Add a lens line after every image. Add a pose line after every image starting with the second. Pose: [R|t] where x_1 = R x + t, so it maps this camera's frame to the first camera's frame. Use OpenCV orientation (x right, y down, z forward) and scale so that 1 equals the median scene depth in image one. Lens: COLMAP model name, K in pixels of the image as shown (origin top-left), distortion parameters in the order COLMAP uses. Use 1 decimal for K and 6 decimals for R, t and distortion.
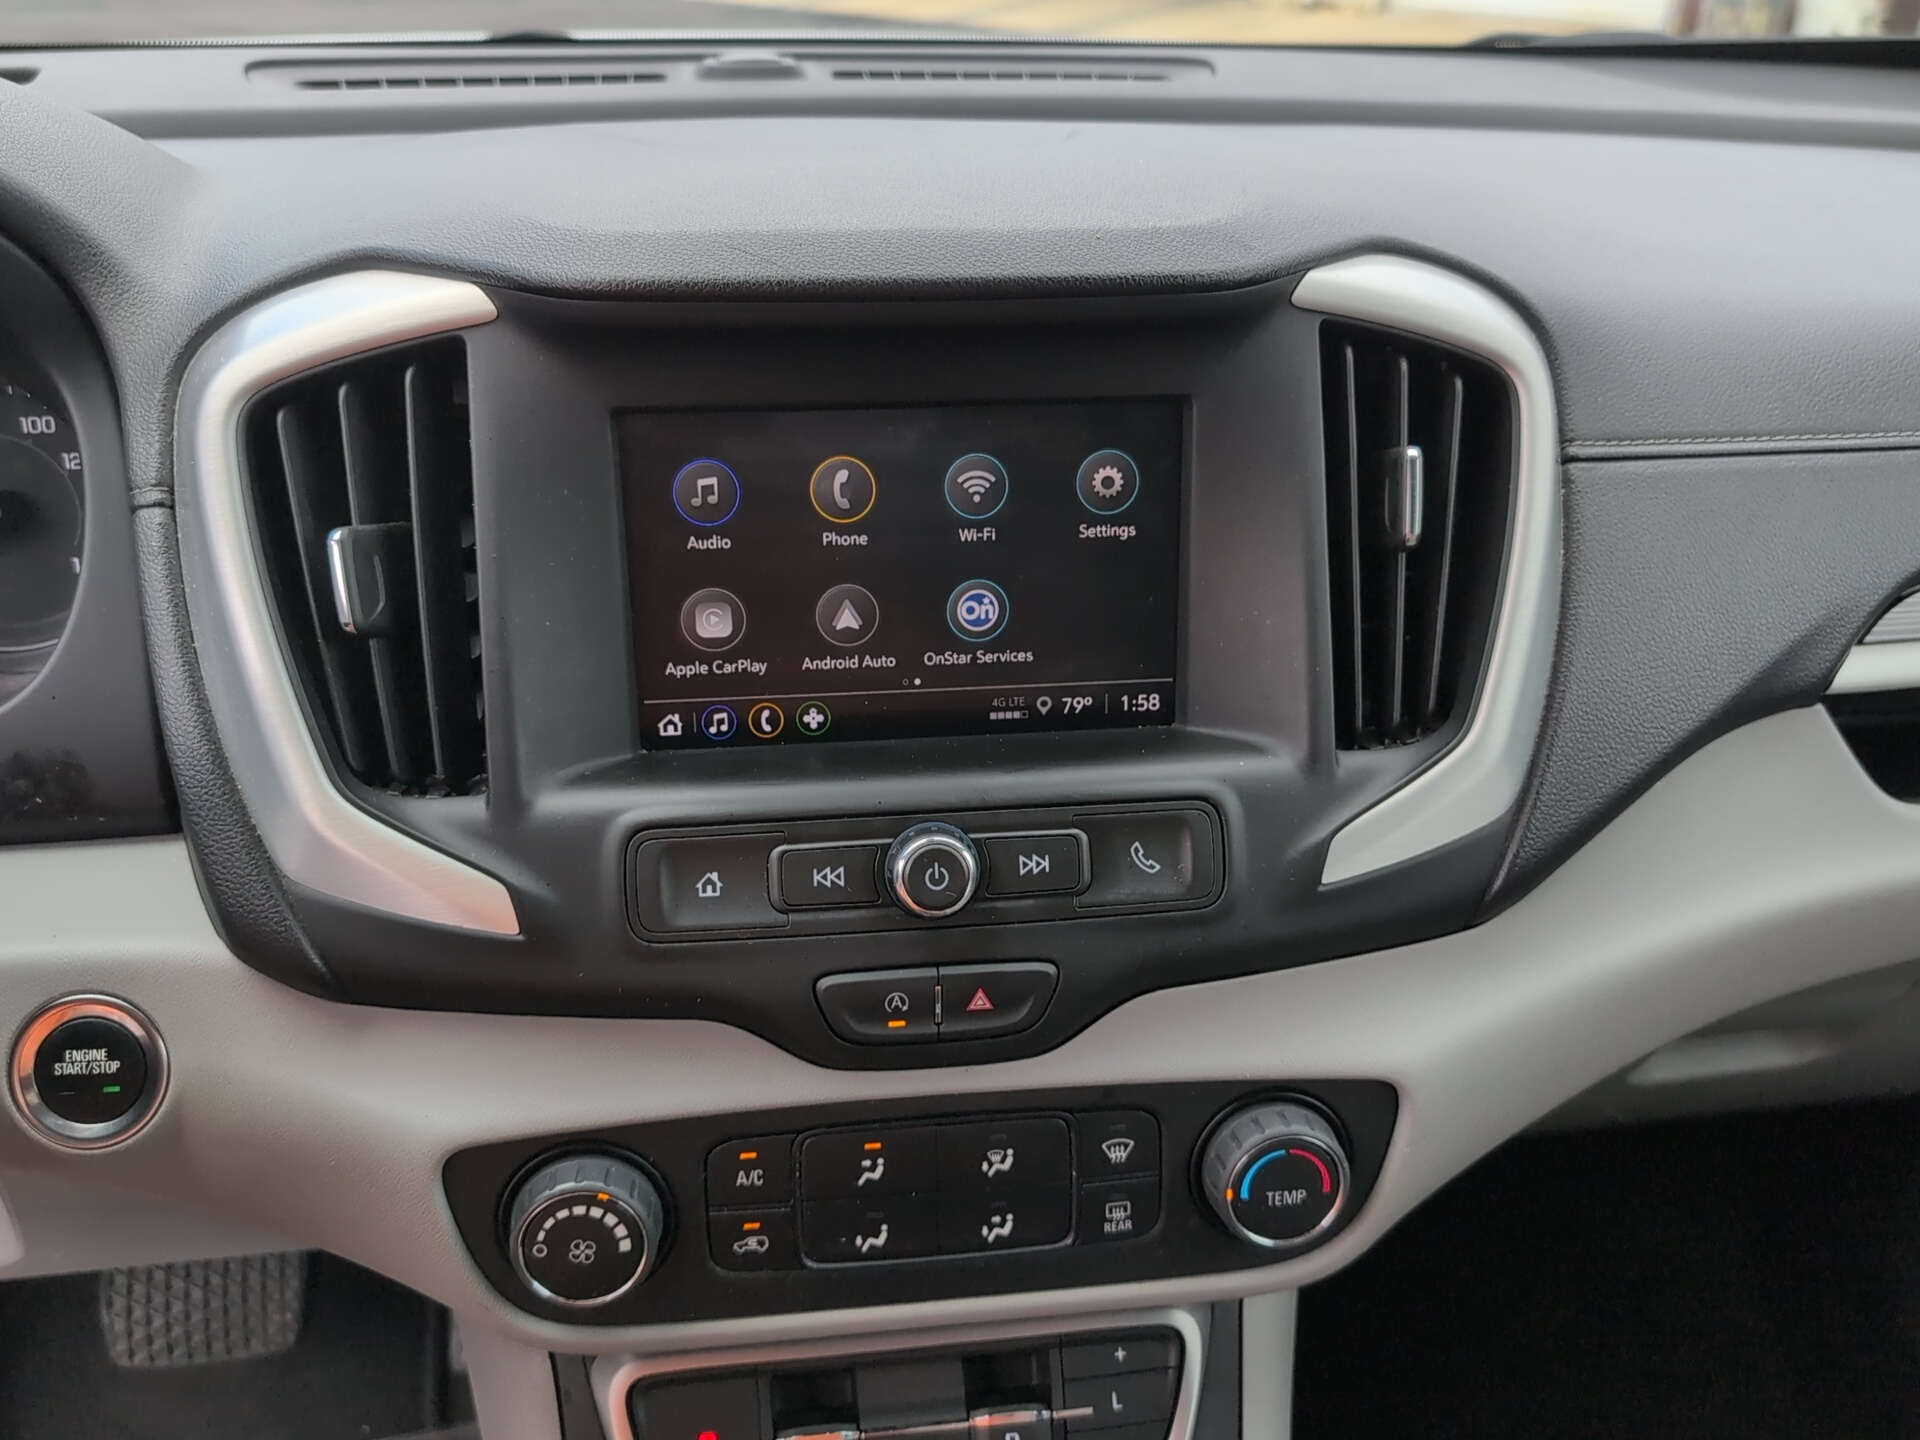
lens RADIAL K [[1573.5, 0, 966.6], [0, 1573.5, 682.0], [0, 0, 1]] dist [0.044851, -0.242974]
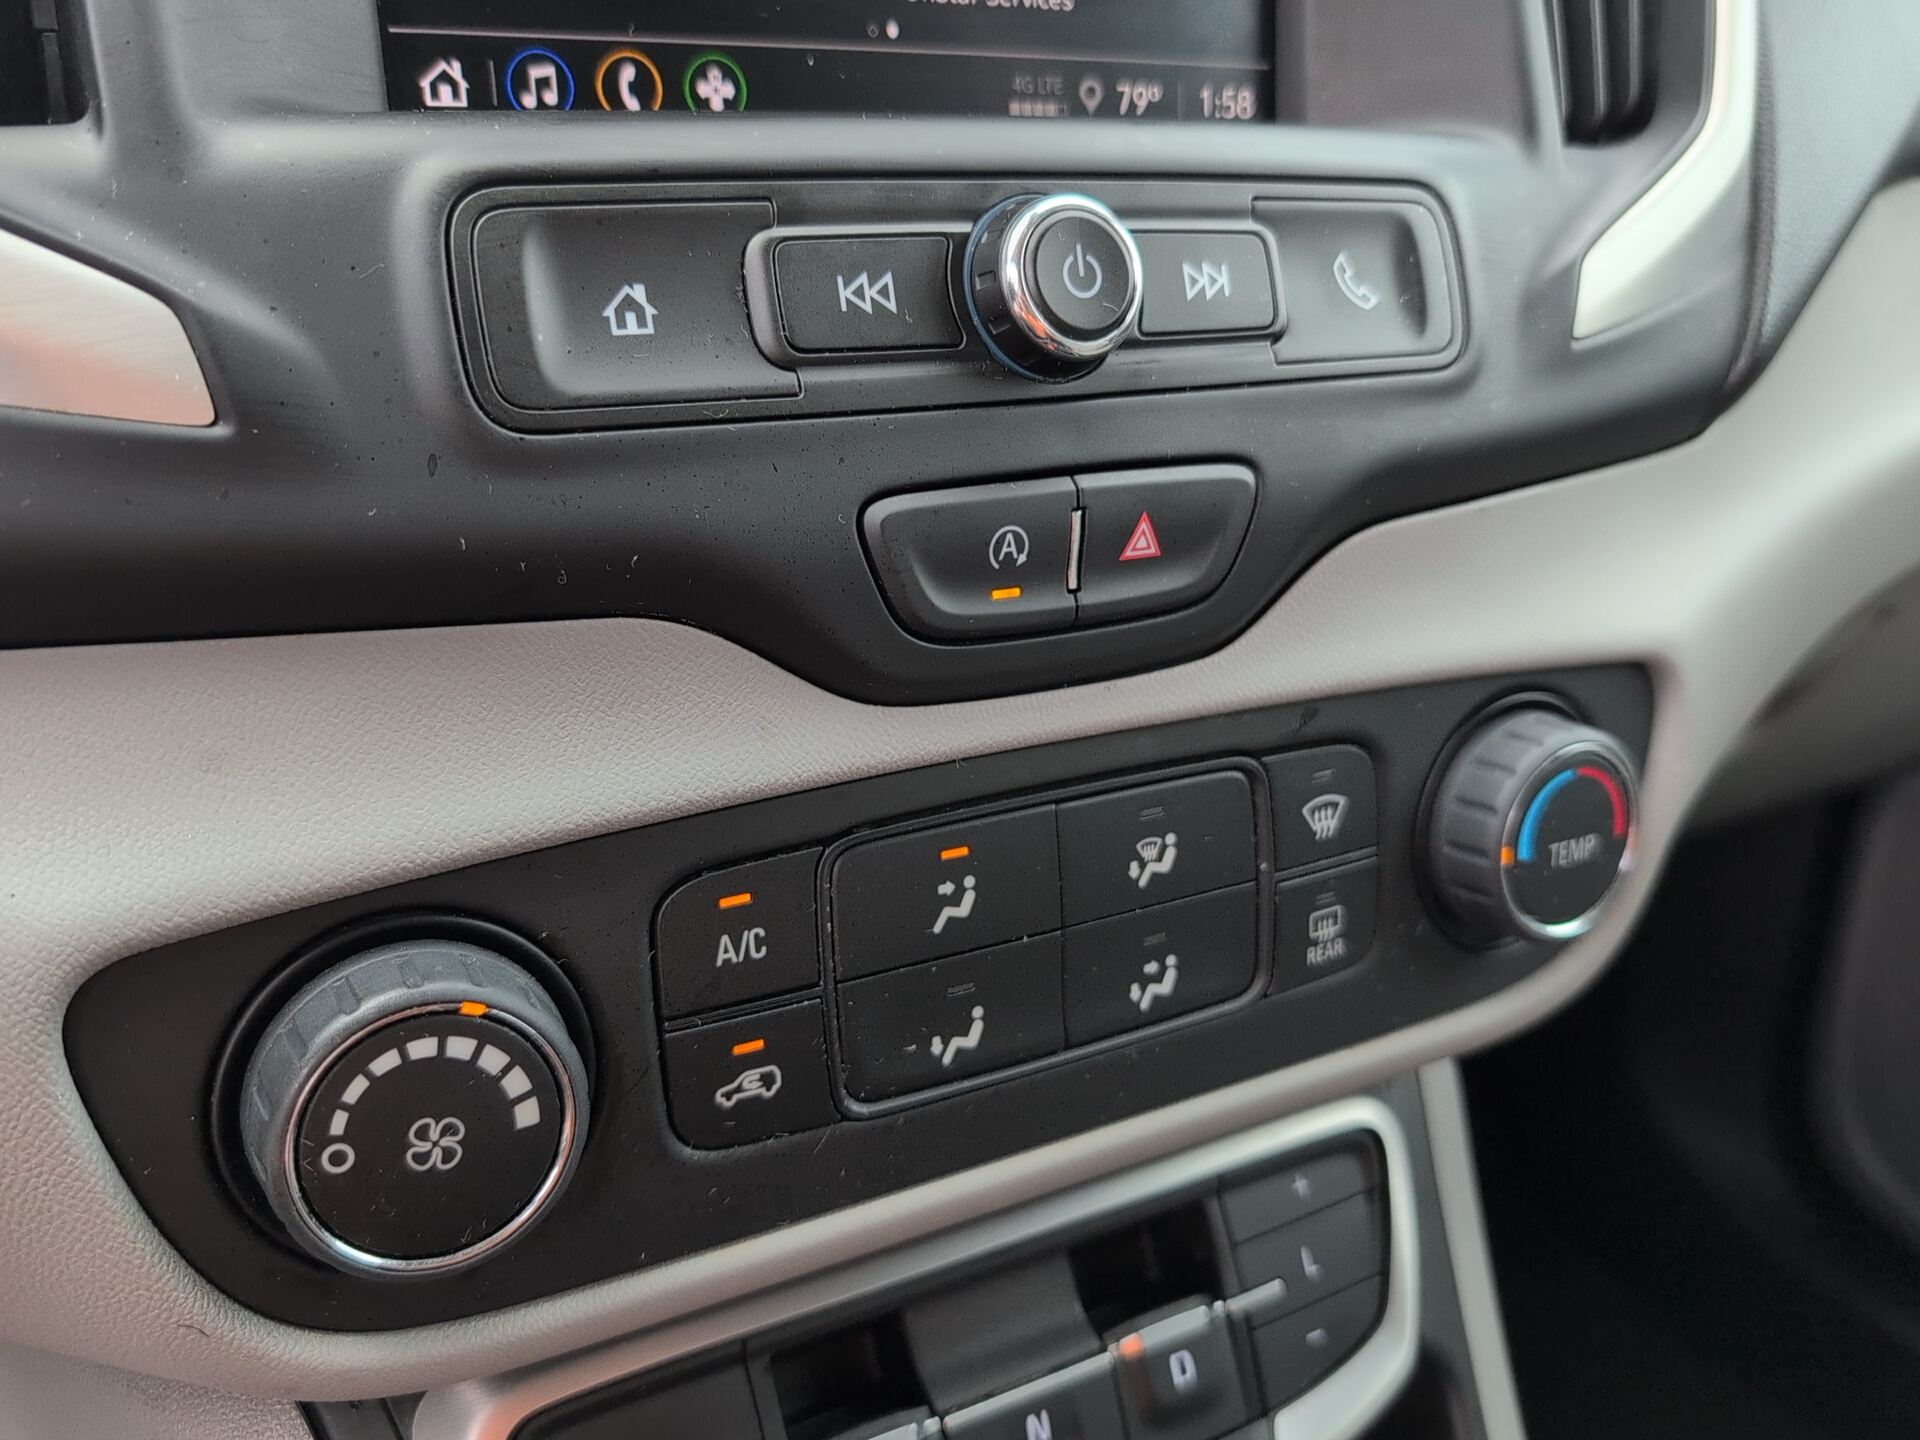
lens RADIAL K [[1604.7, 0, 960.0], [0, 1604.7, 720.0], [0, 0, 1]] dist [0.043391, -0.250401]
pose [[0.930051, -0.111431, 0.350125, -0.239292], [0.112844, 0.993477, 0.016432, 0.239153], [-0.349672, 0.024227, 0.936559, 0.491328]]
